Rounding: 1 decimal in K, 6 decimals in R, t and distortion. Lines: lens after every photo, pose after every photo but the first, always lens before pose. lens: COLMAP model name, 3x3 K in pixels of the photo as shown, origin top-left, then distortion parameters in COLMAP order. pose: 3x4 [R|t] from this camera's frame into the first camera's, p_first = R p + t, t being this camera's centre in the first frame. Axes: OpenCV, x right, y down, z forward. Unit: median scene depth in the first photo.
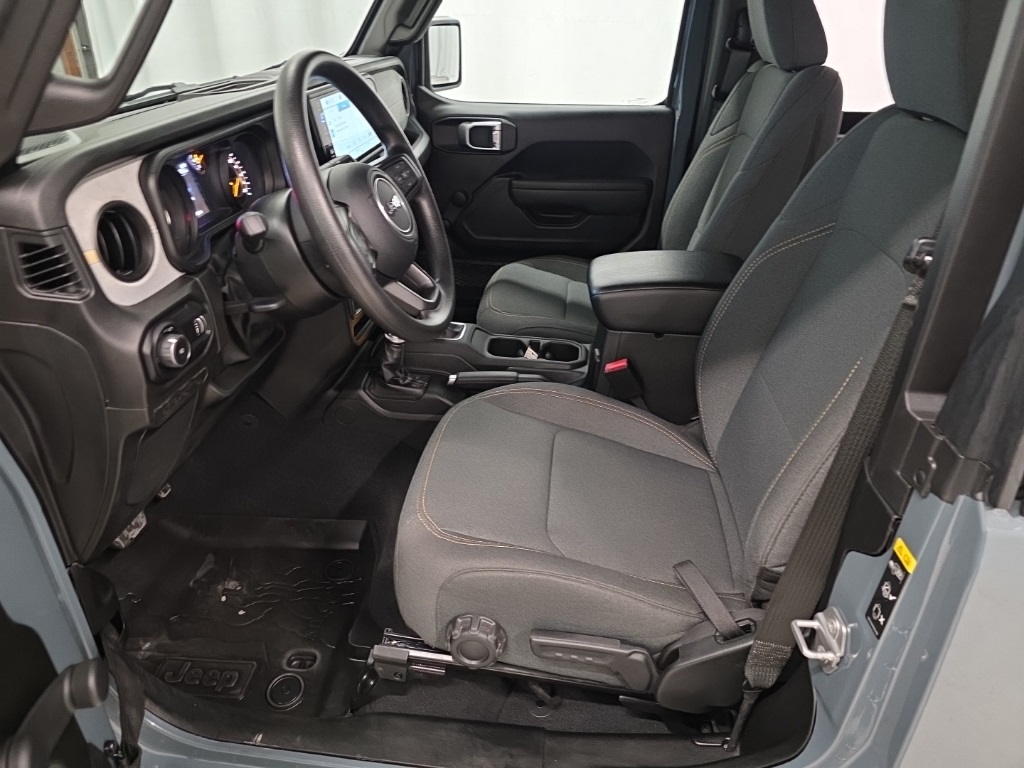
lens RADIAL K [[687.8, 0, 508.5], [0, 687.8, 382.8], [0, 0, 1]] dist [0.043052, -0.034336]
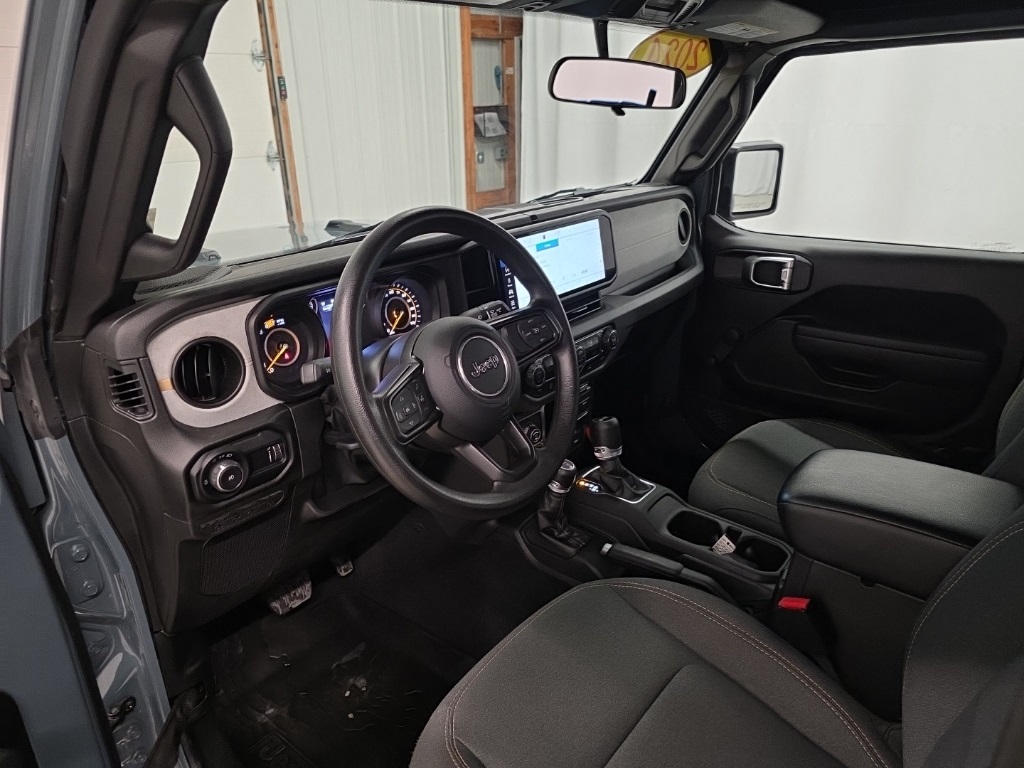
lens RADIAL K [[687.8, 0, 506.3], [0, 687.8, 387.8], [0, 0, 1]] dist [0.043052, -0.034336]
pose [[0.829167, 0.178642, -0.529688, 0.240195], [-0.239161, 0.969827, -0.047297, -0.132227], [0.505256, 0.165898, 0.846873, 0.166214]]
